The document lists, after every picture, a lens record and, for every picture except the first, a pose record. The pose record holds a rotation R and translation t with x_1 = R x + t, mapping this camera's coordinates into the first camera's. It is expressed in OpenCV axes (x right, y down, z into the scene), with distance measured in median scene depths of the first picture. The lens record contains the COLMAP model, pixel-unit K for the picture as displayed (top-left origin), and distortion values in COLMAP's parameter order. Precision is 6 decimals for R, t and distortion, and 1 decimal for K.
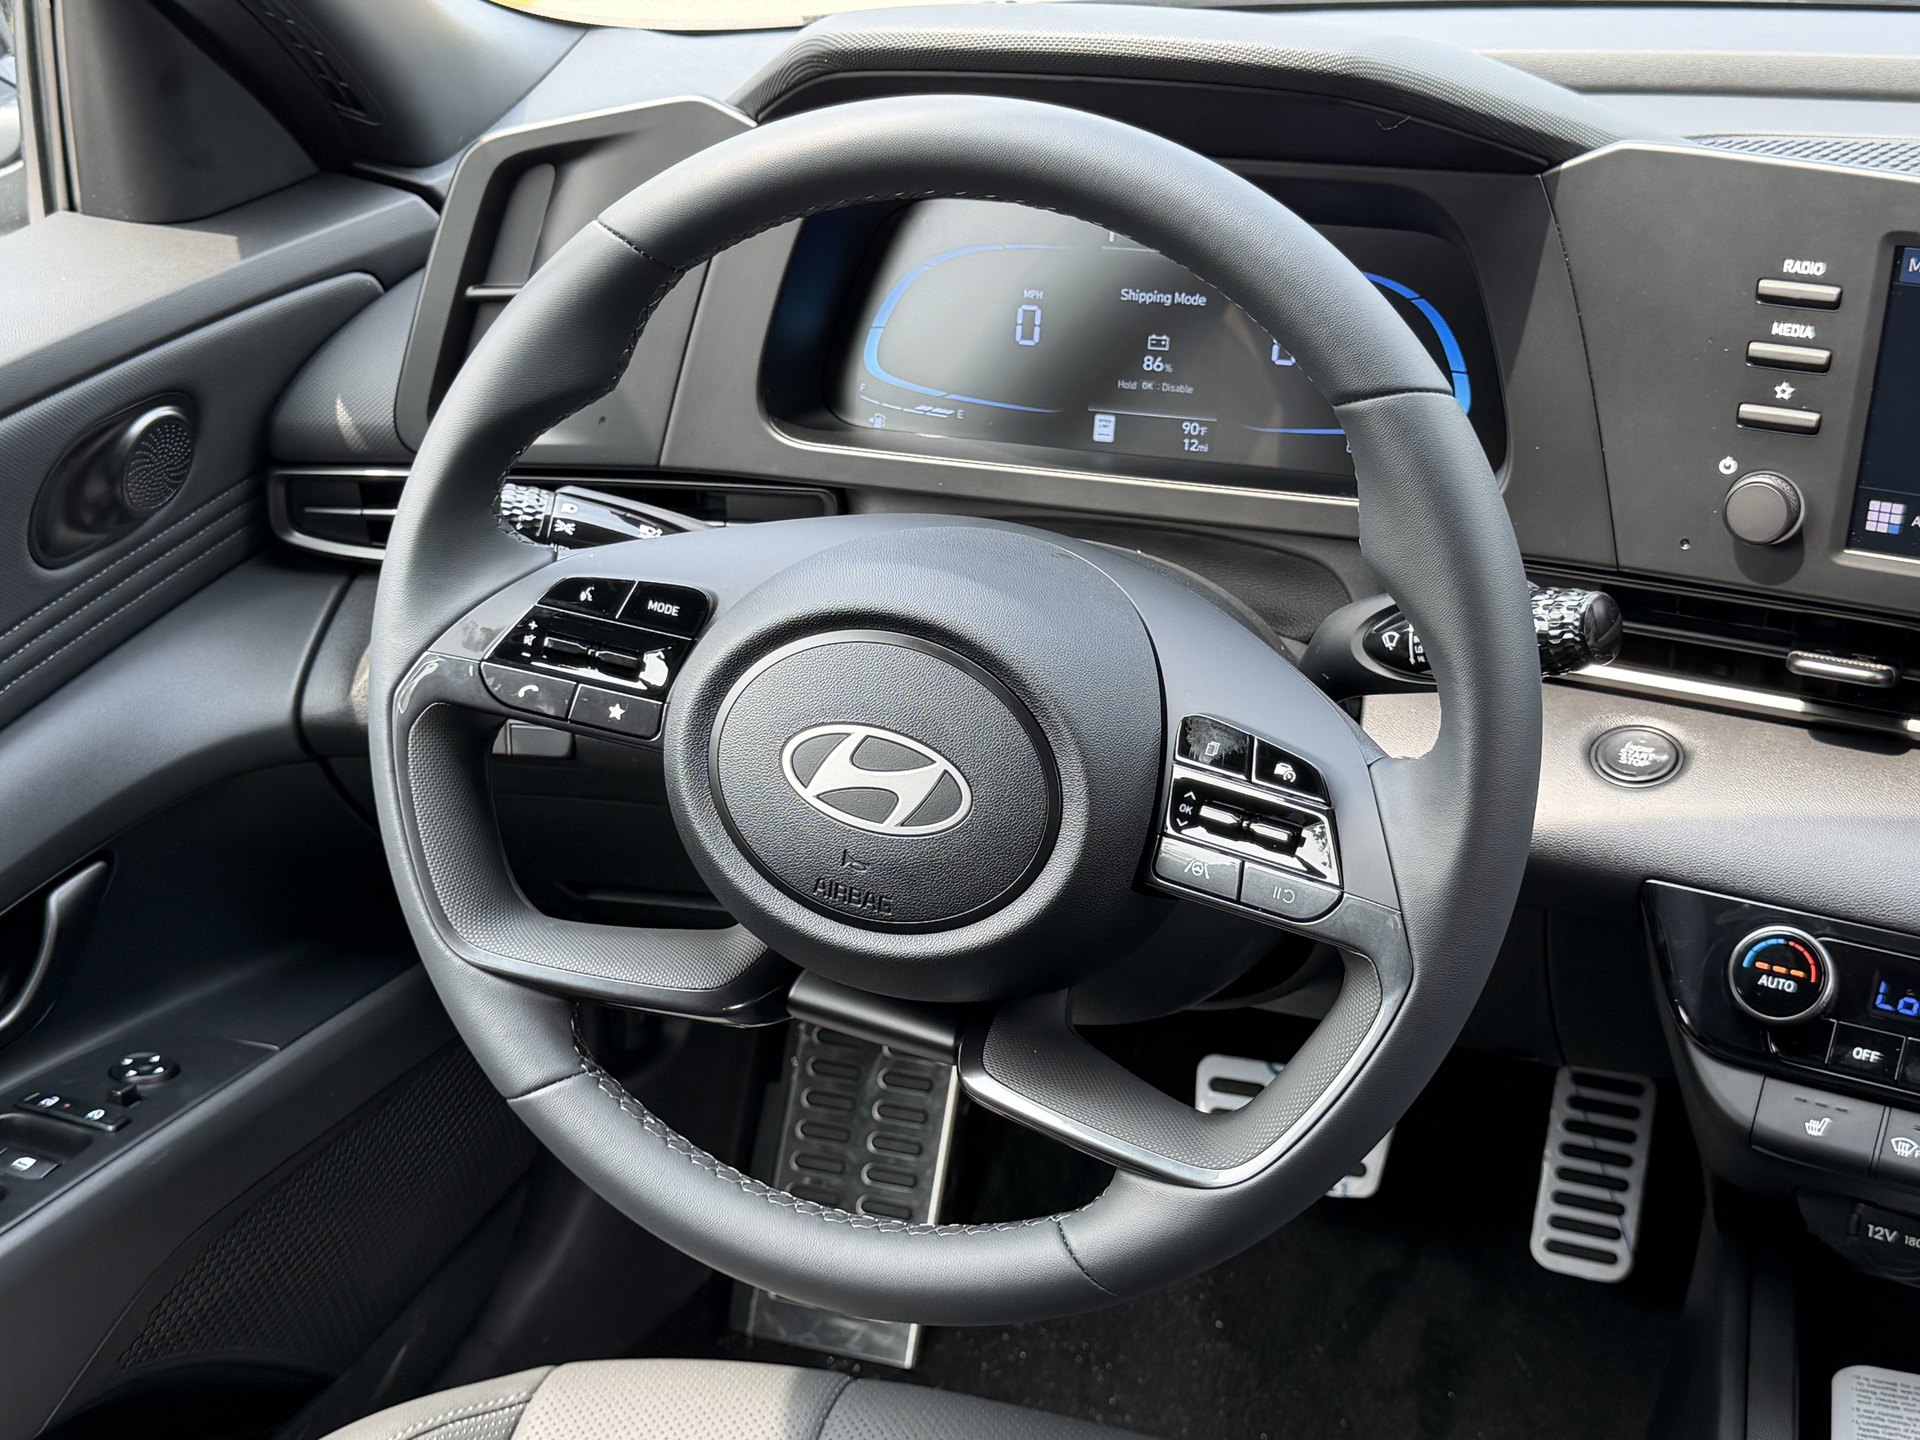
lens RADIAL K [[2610.7, 0, 949.9], [0, 2610.7, 747.7], [0, 0, 1]] dist [0.101562, 0.000000]
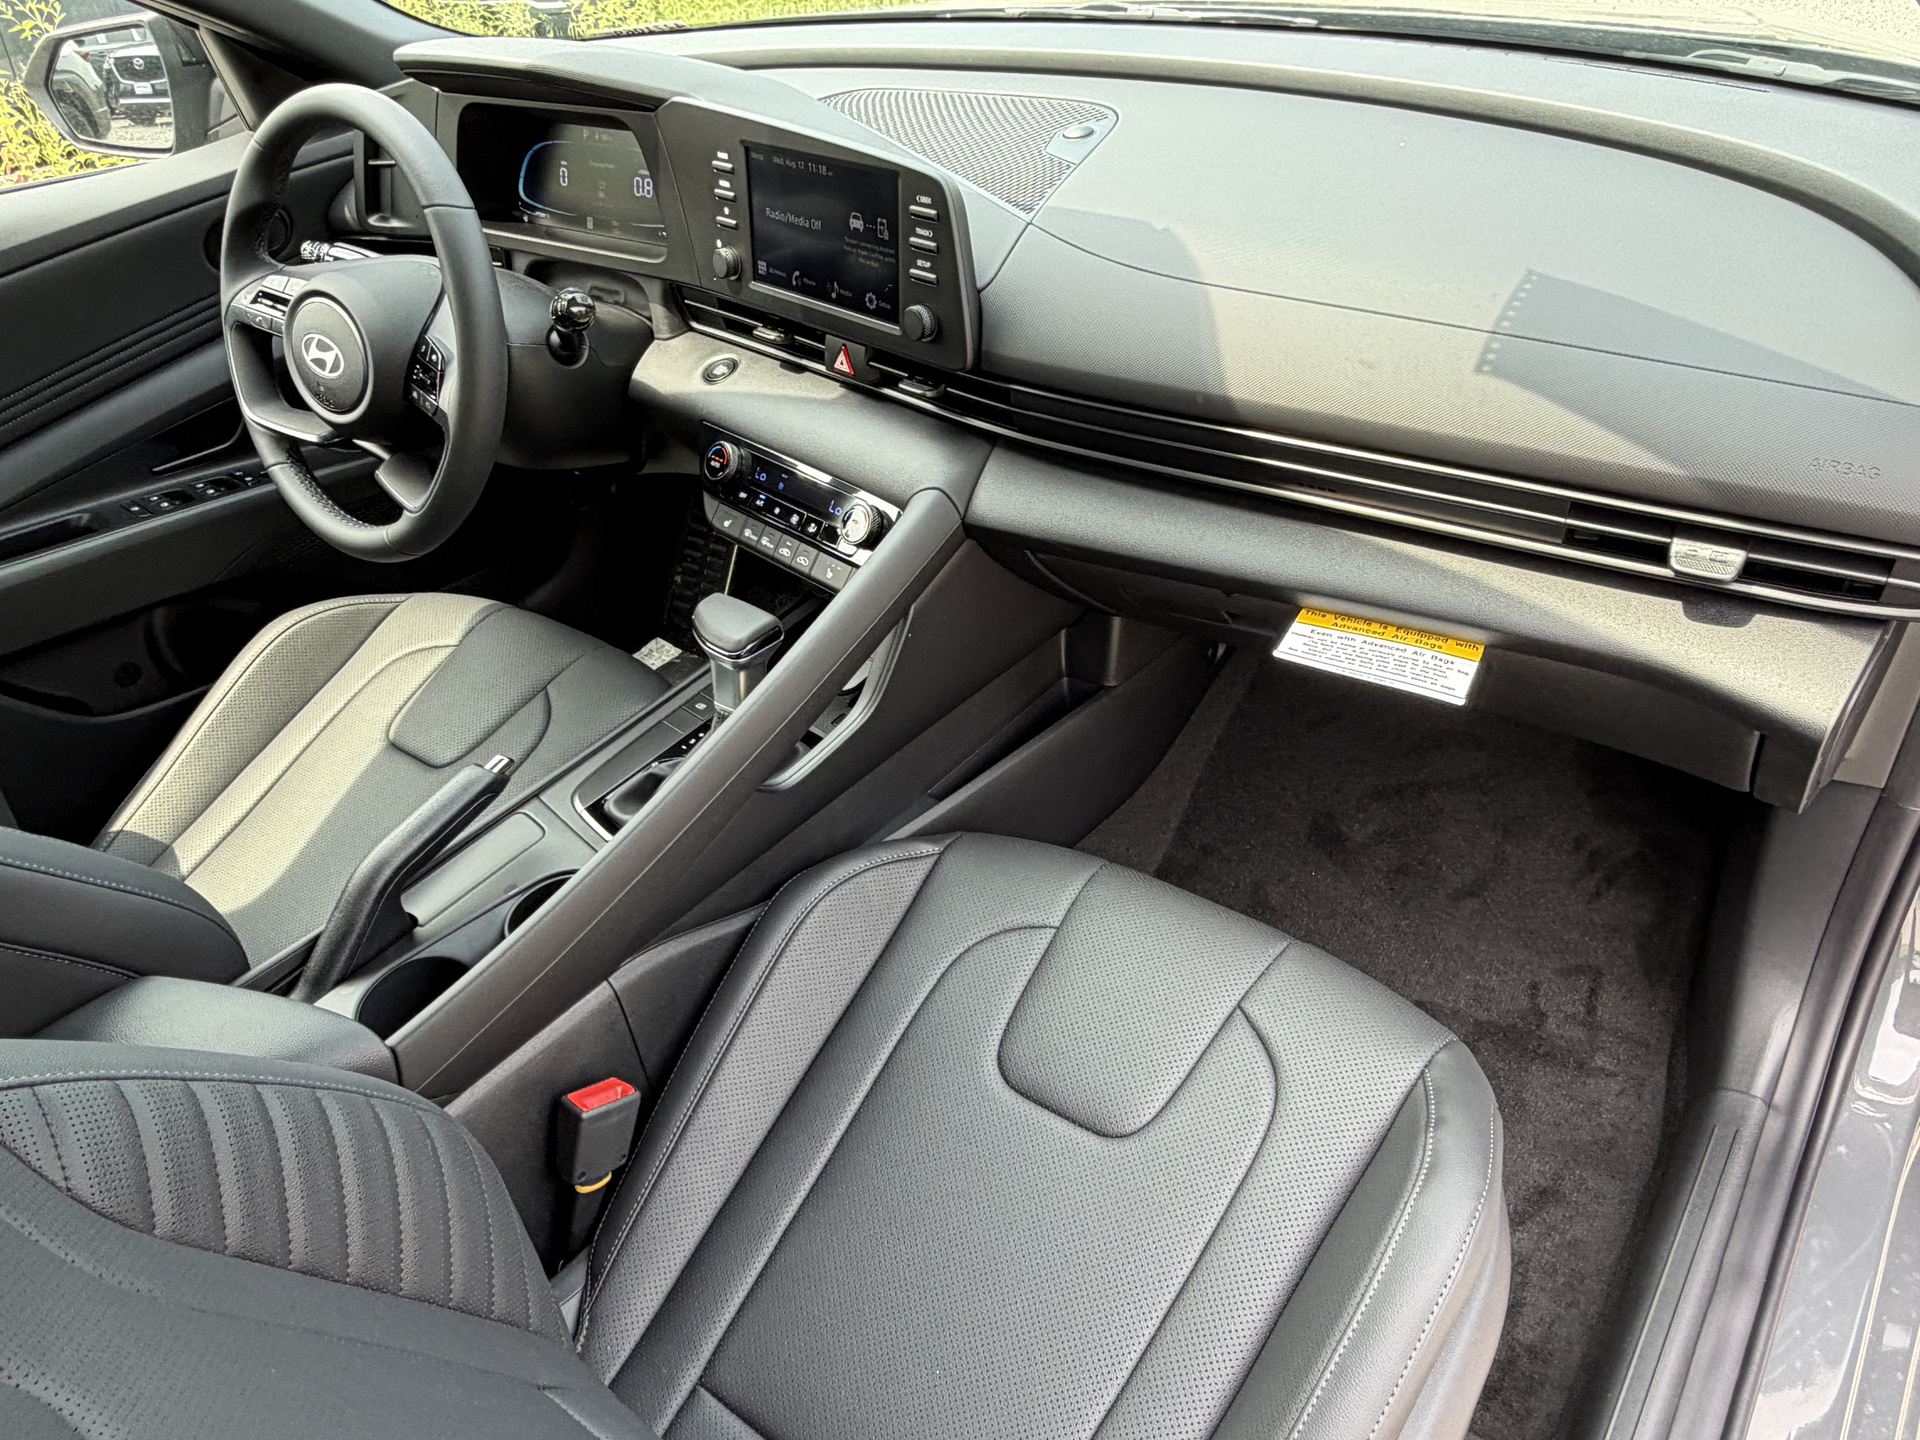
lens RADIAL K [[1349.3, 0, 939.9], [0, 1349.3, 706.7], [0, 0, 1]] dist [-0.000710, -0.000912]
pose [[0.948380, 0.121265, -0.293037, 0.885164], [-0.055272, 0.973068, 0.223796, 0.015806], [0.312283, -0.196047, 0.929540, -0.145059]]
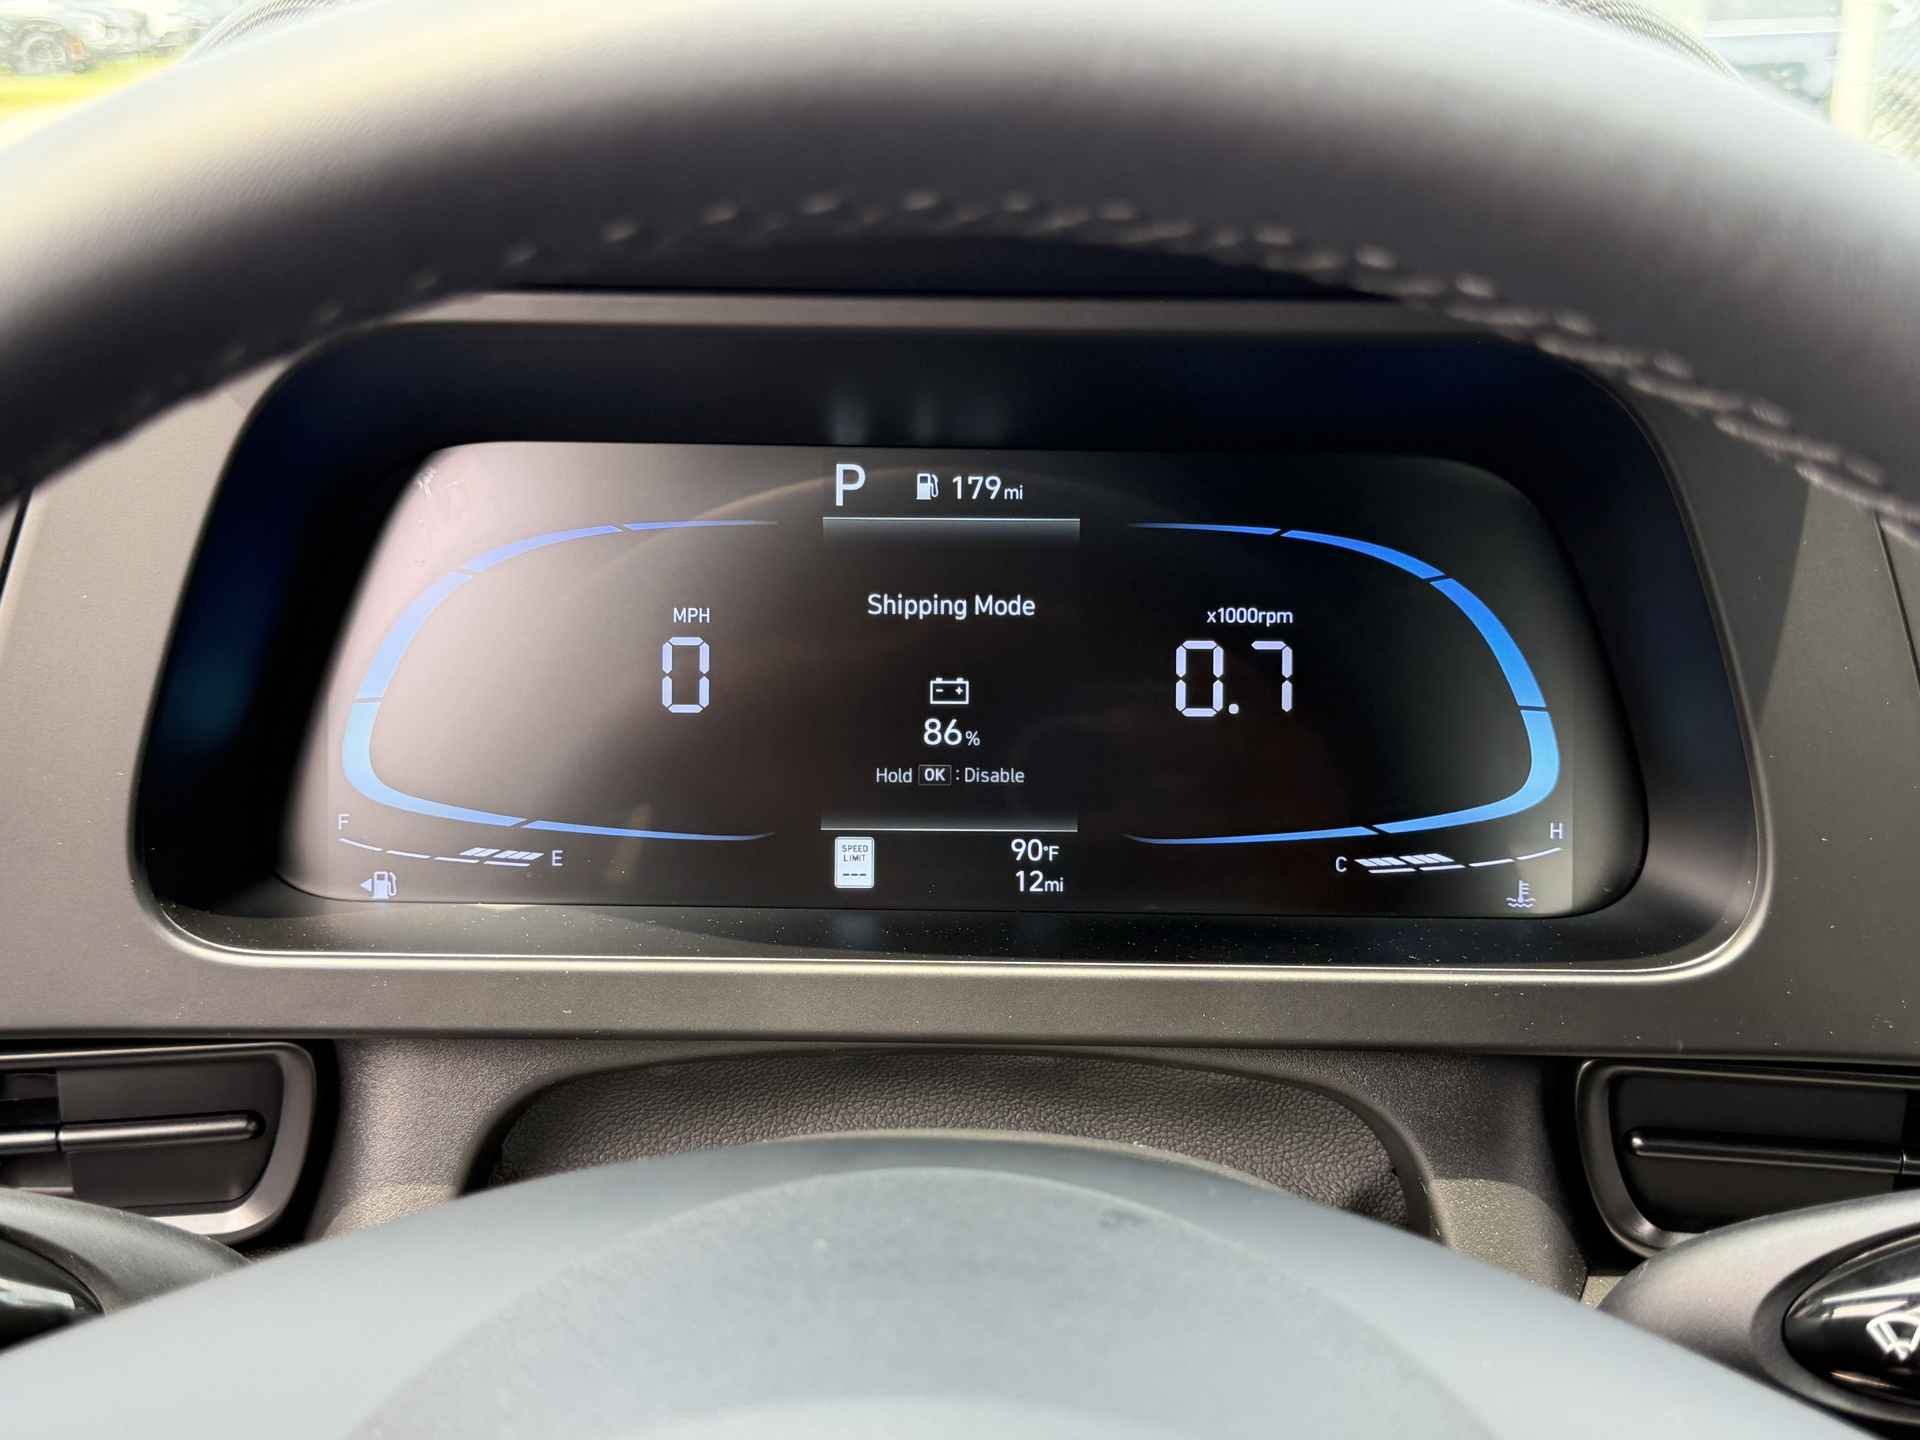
lens RADIAL K [[2367.8, 0, 975.1], [0, 2367.8, 726.7], [0, 0, 1]] dist [0.100908, 0.000000]
pose [[0.948397, -0.065889, 0.310163, -0.069498], [0.114586, 0.983286, -0.141490, -0.091628], [-0.295656, 0.169729, 0.940095, 0.632759]]
